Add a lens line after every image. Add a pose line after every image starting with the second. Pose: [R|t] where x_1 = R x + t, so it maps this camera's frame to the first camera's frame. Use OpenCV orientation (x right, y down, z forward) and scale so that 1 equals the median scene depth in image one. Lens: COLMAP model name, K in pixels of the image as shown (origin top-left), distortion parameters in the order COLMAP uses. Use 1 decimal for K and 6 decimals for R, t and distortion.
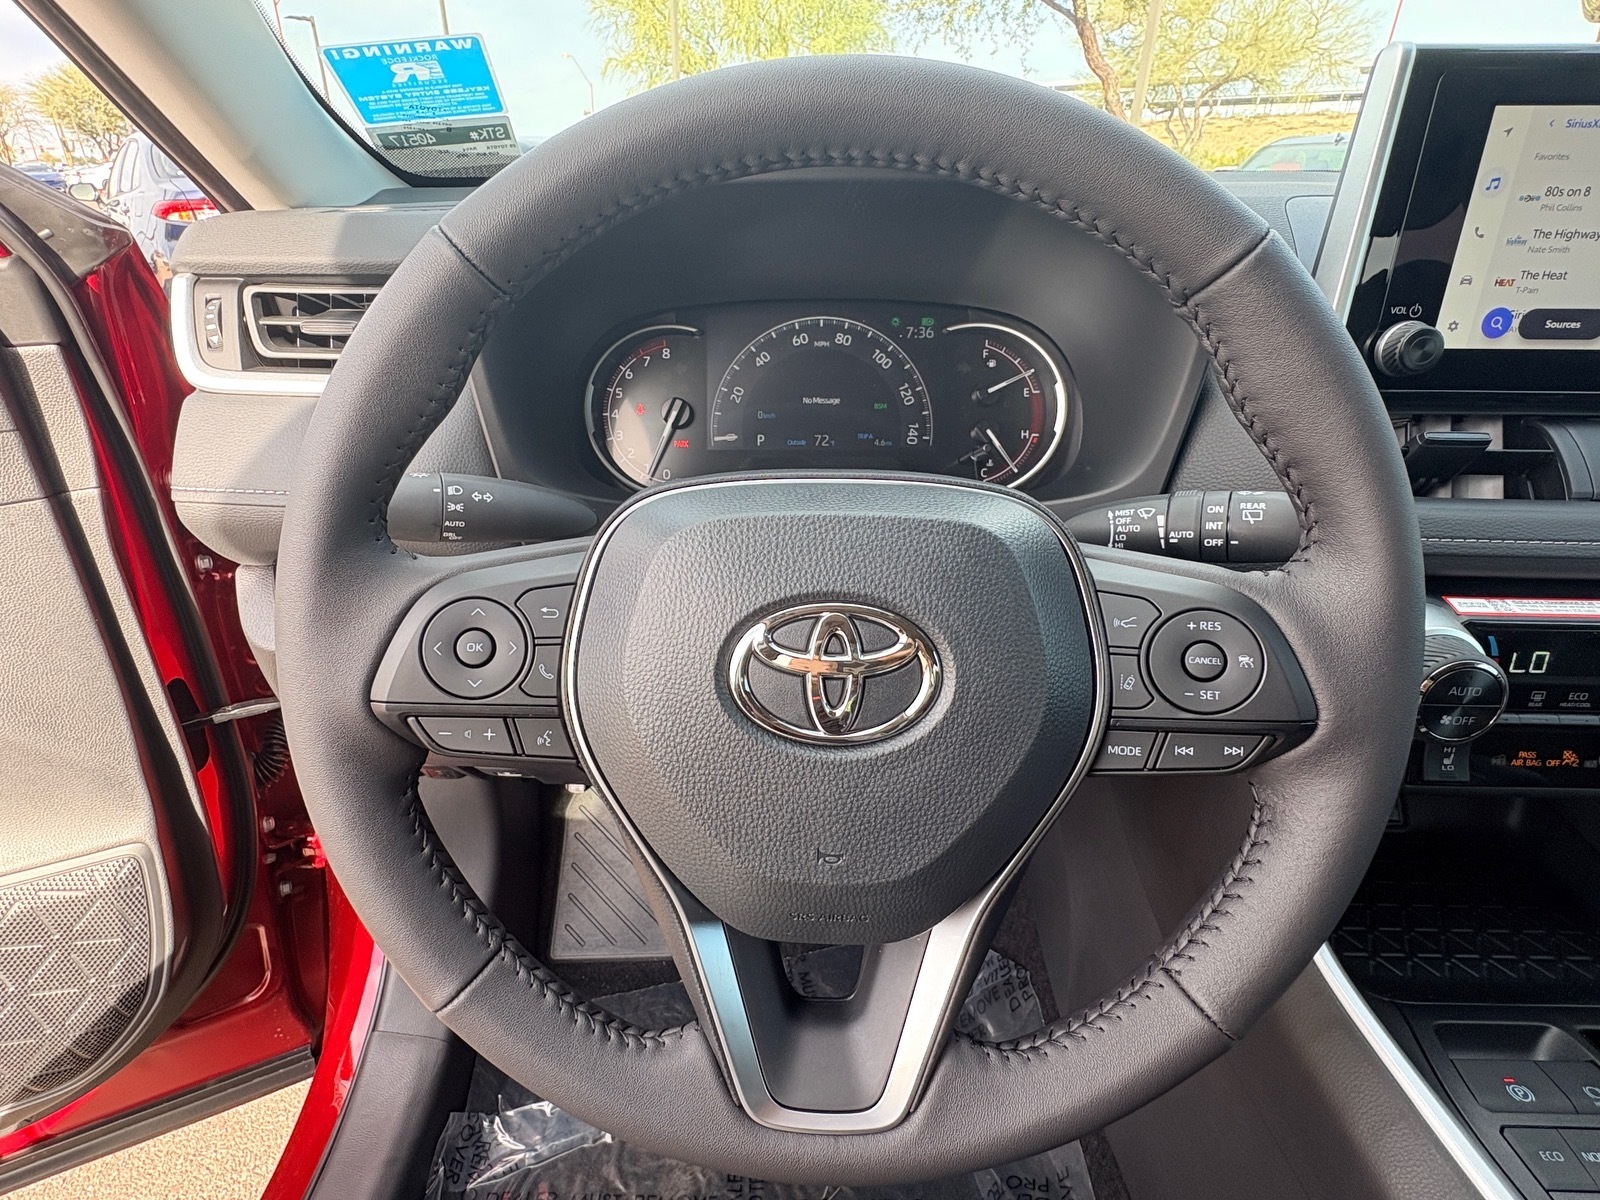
lens RADIAL K [[818.1, 0, 762.8], [0, 818.1, 593.9], [0, 0, 1]] dist [-0.006929, 0.003268]
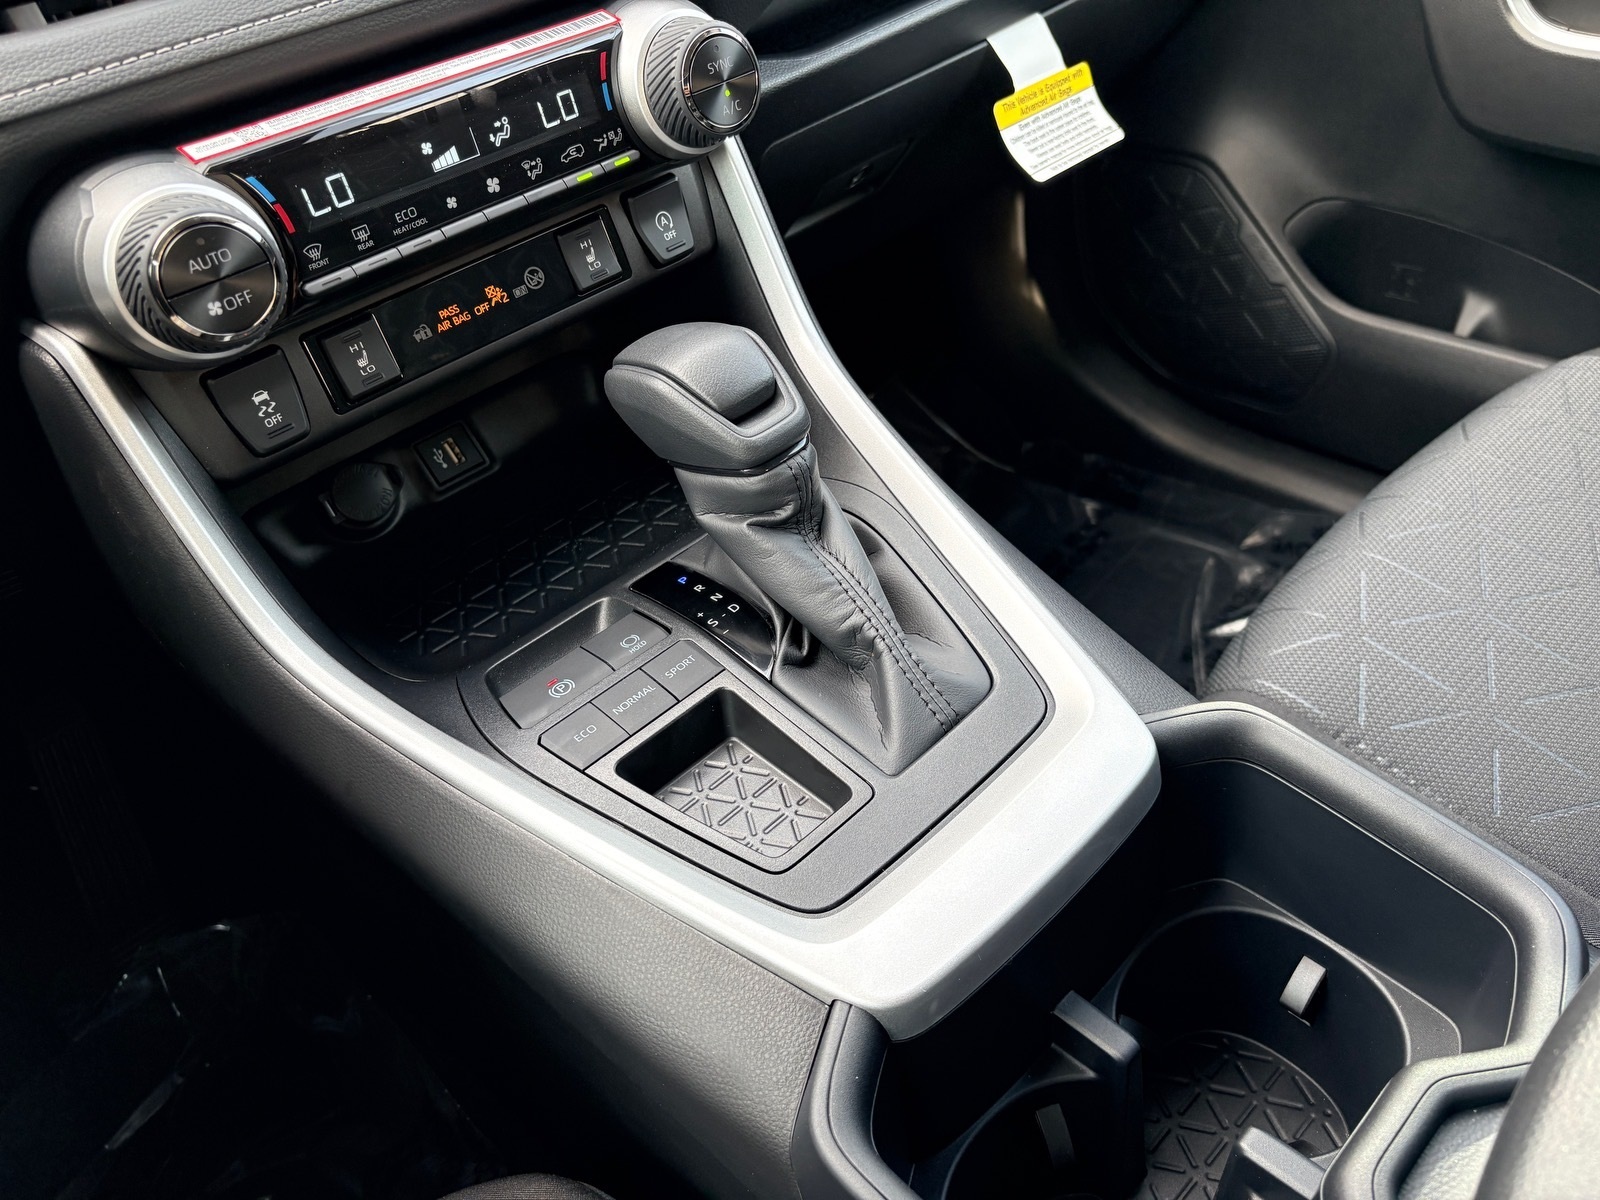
lens RADIAL K [[1226.8, 0, 785.8], [0, 1226.8, 586.9], [0, 0, 1]] dist [0.020434, -0.033205]
pose [[0.703203, -0.503889, 0.501599, 0.442754], [0.419655, 0.863653, 0.279273, 0.231262], [-0.573930, 0.014112, 0.818783, -0.143598]]
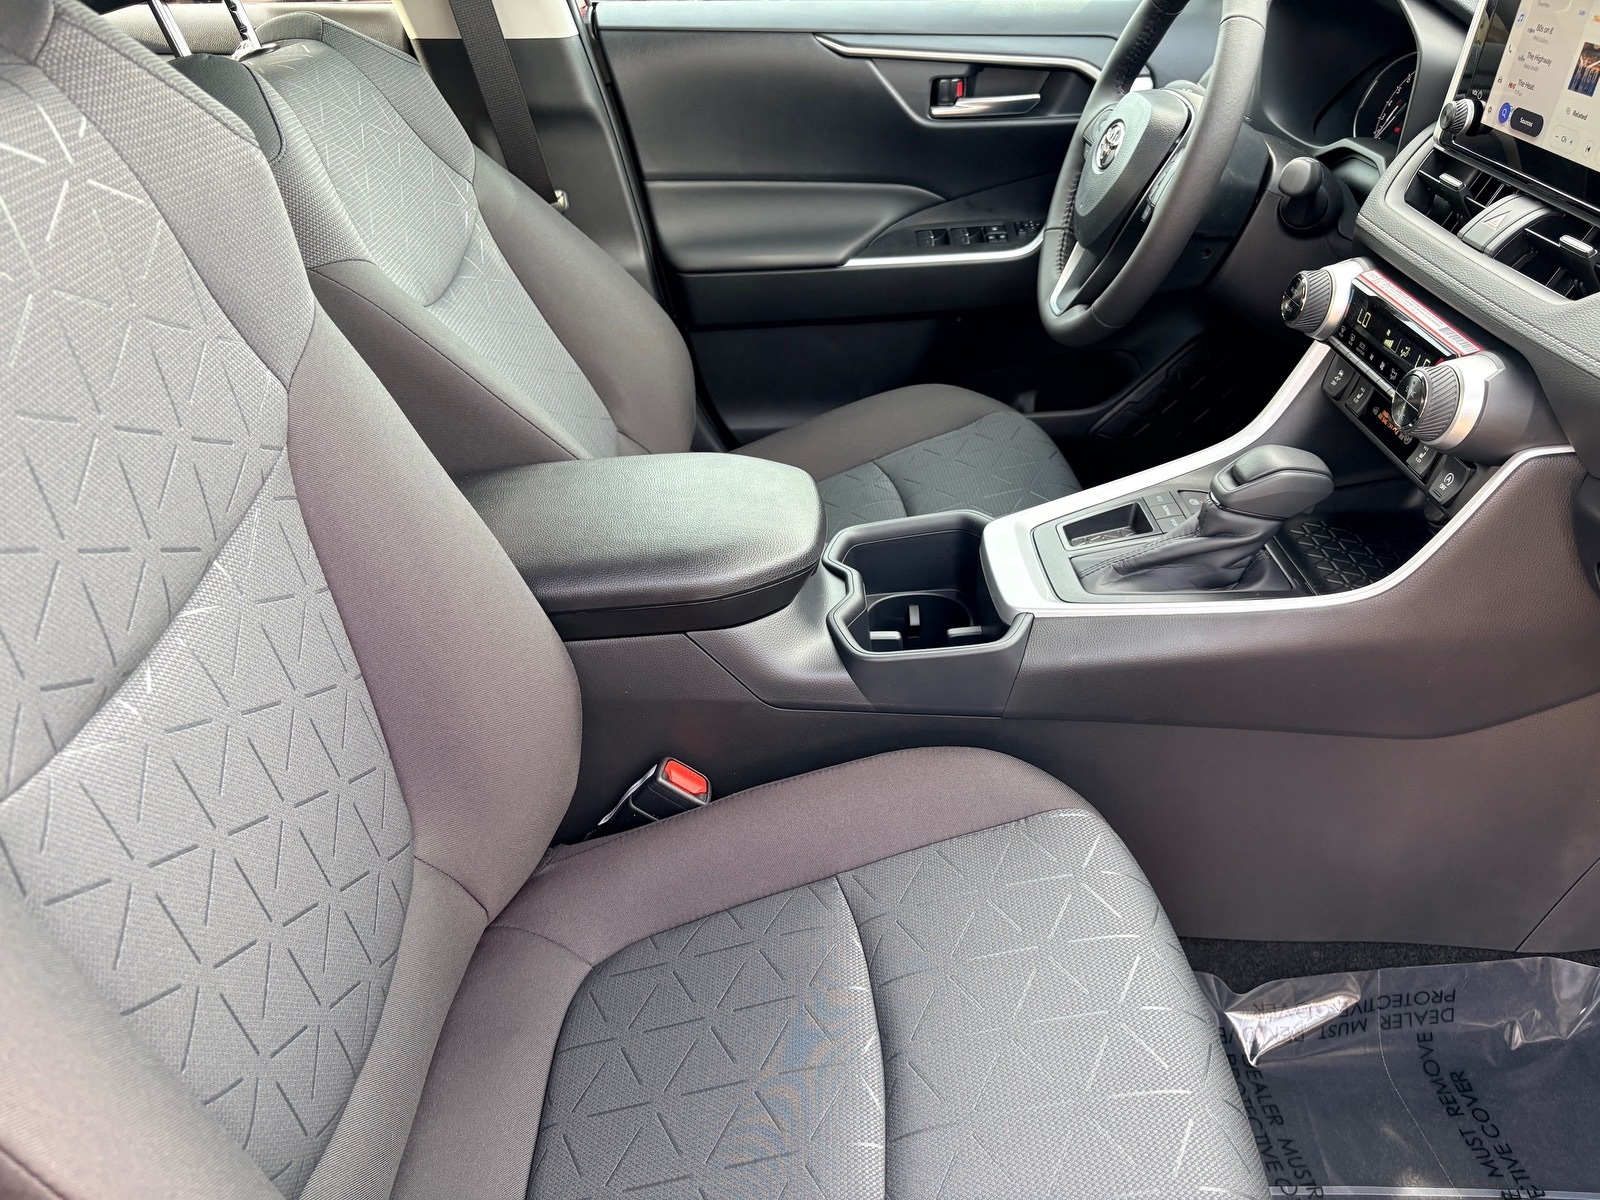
lens RADIAL K [[1226.8, 0, 767.5], [0, 1226.8, 607.6], [0, 0, 1]] dist [0.020434, -0.033205]
pose [[0.026535, 0.528164, -0.848728, 2.982507], [-0.401110, 0.783307, 0.474912, -0.136503], [0.915645, 0.327831, 0.232637, -0.426774]]
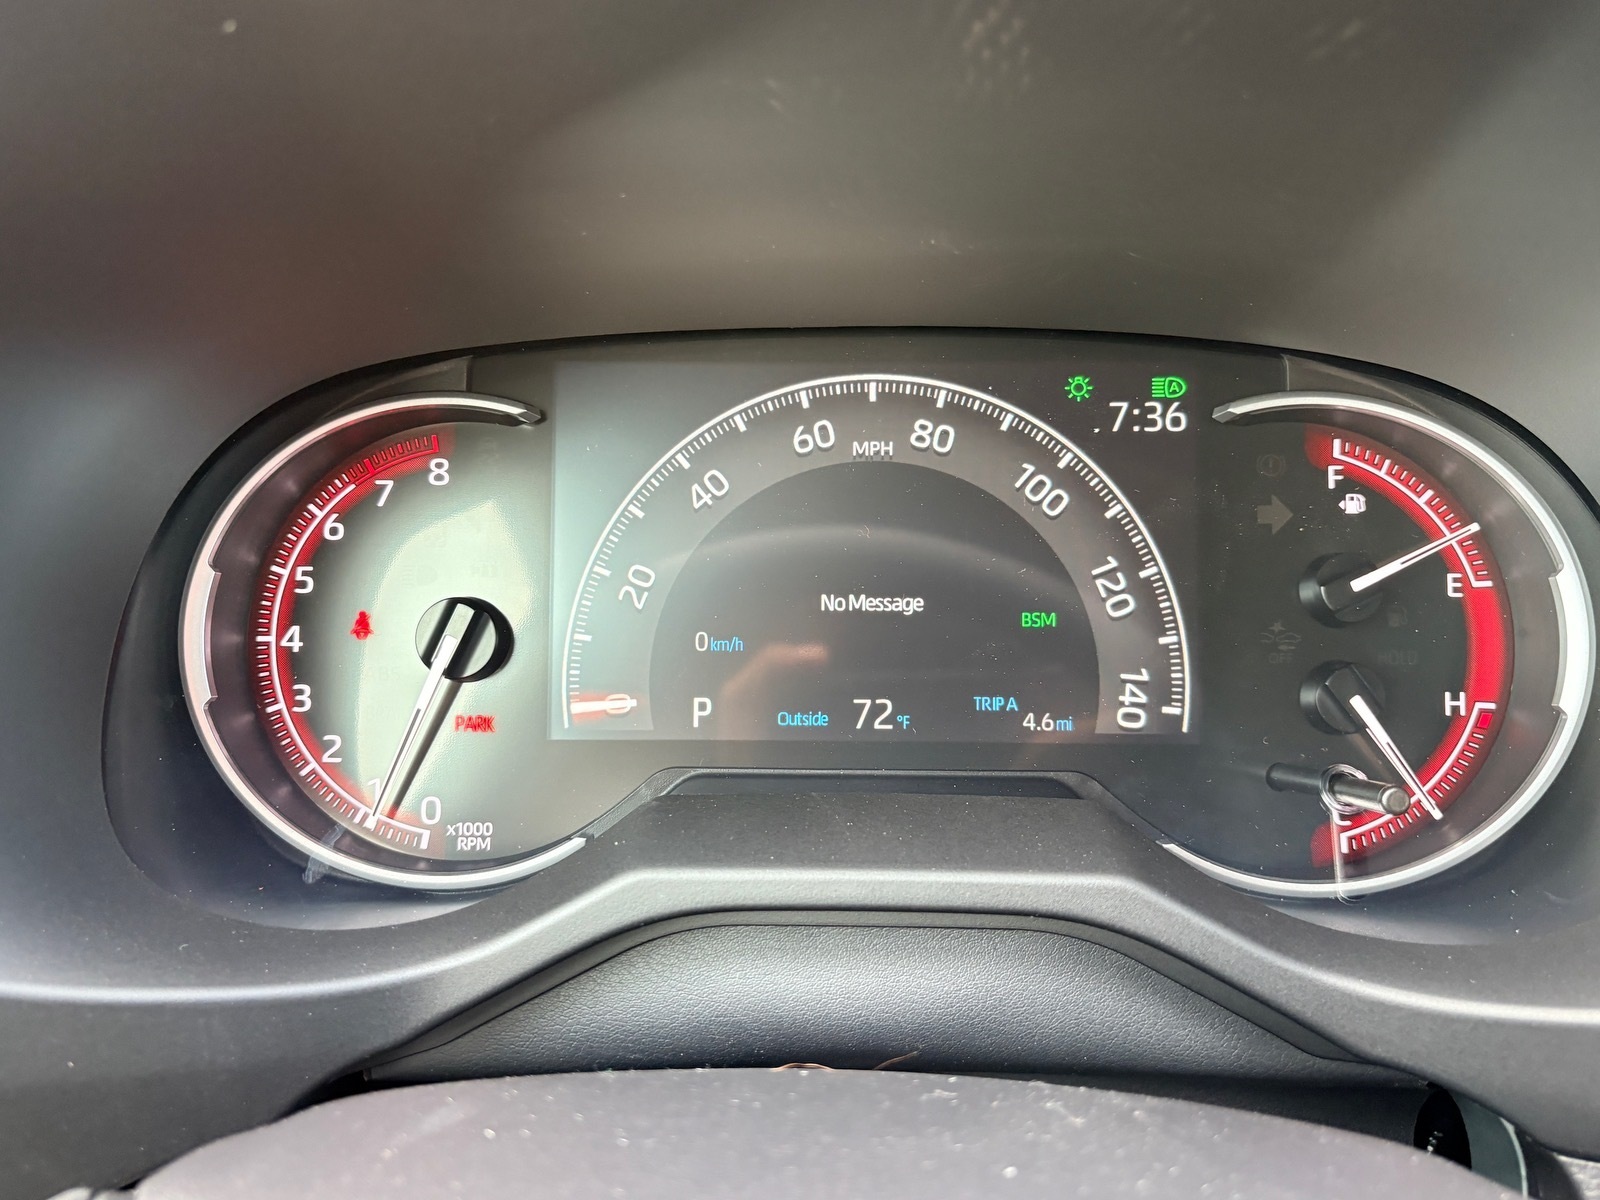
lens RADIAL K [[1401.5, 0, 807.6], [0, 1401.5, 600.3], [0, 0, 1]] dist [0.008155, -0.020719]
pose [[0.999977, 0.003521, -0.005875, 0.060722], [-0.004184, 0.993129, -0.116950, -0.214637], [0.005422, 0.116972, 0.993120, 0.509369]]
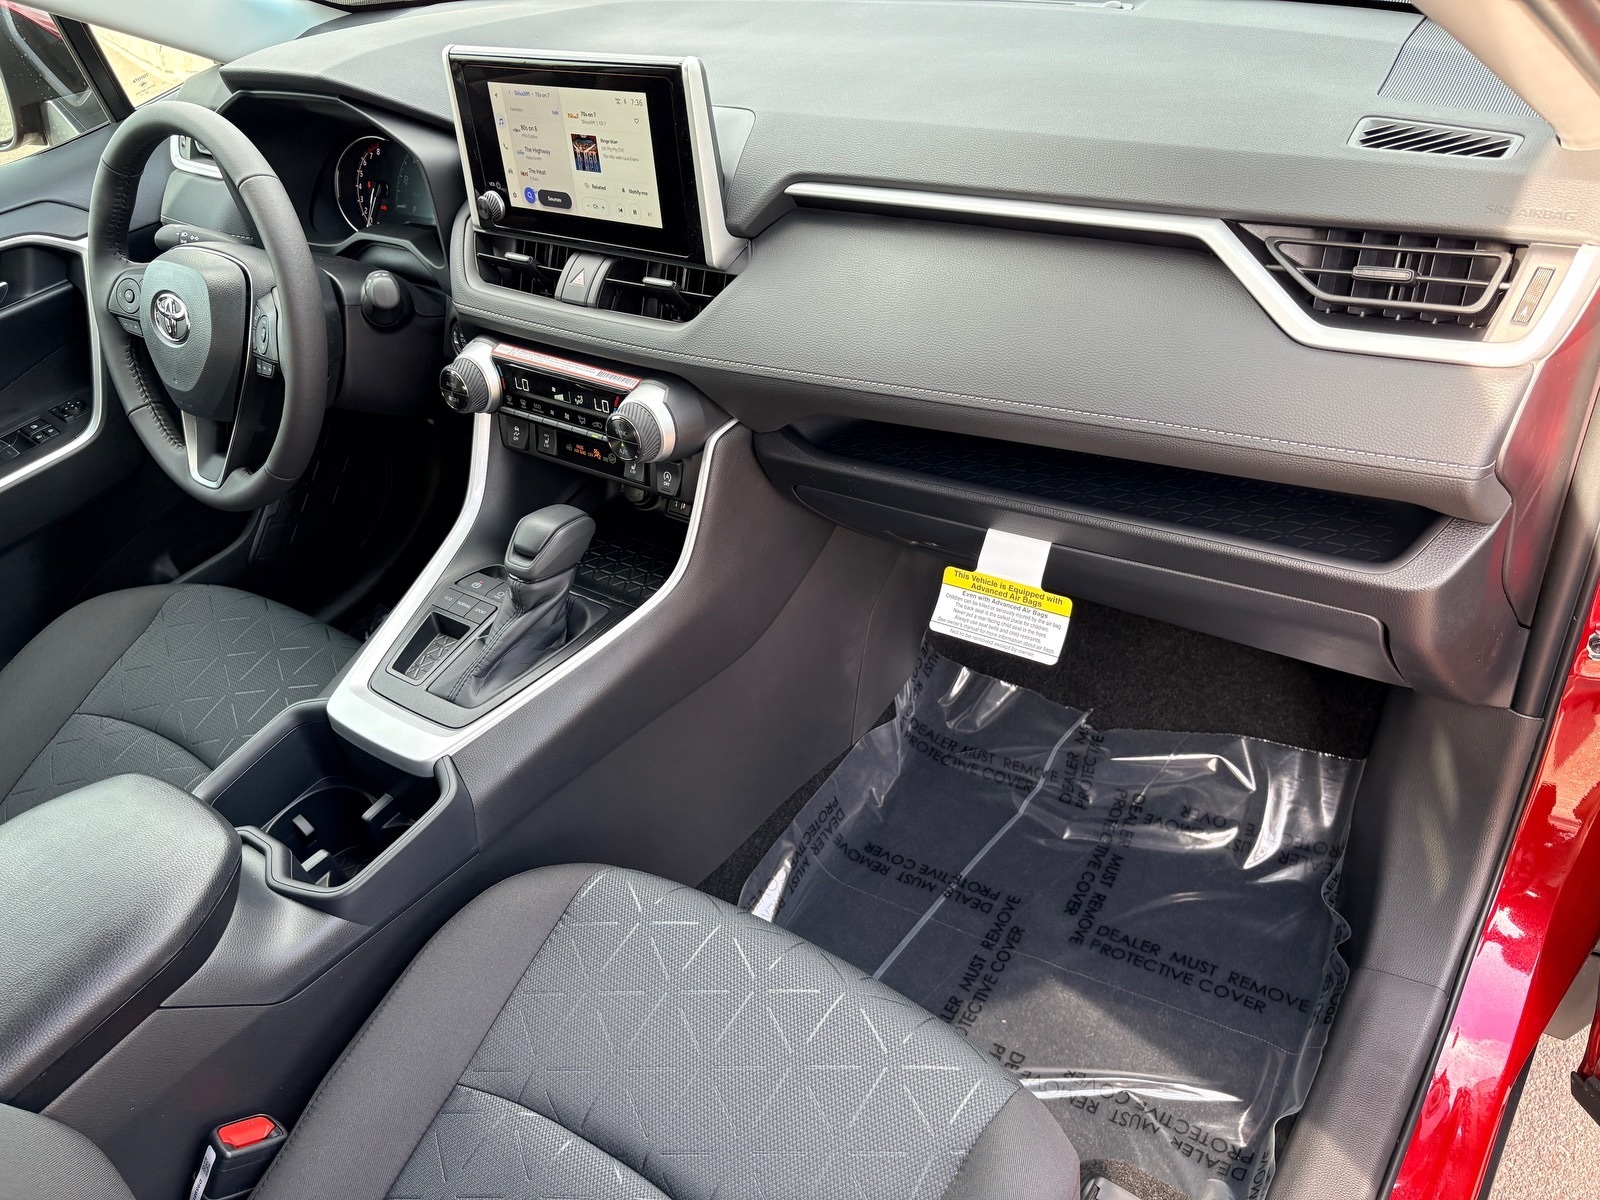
lens RADIAL K [[1226.8, 0, 800.2], [0, 1226.8, 614.0], [0, 0, 1]] dist [0.020434, -0.033205]
pose [[0.816323, 0.260702, -0.515414, 2.793950], [-0.131970, 0.952924, 0.272982, -0.247542], [0.562318, -0.154822, 0.812299, -0.949188]]
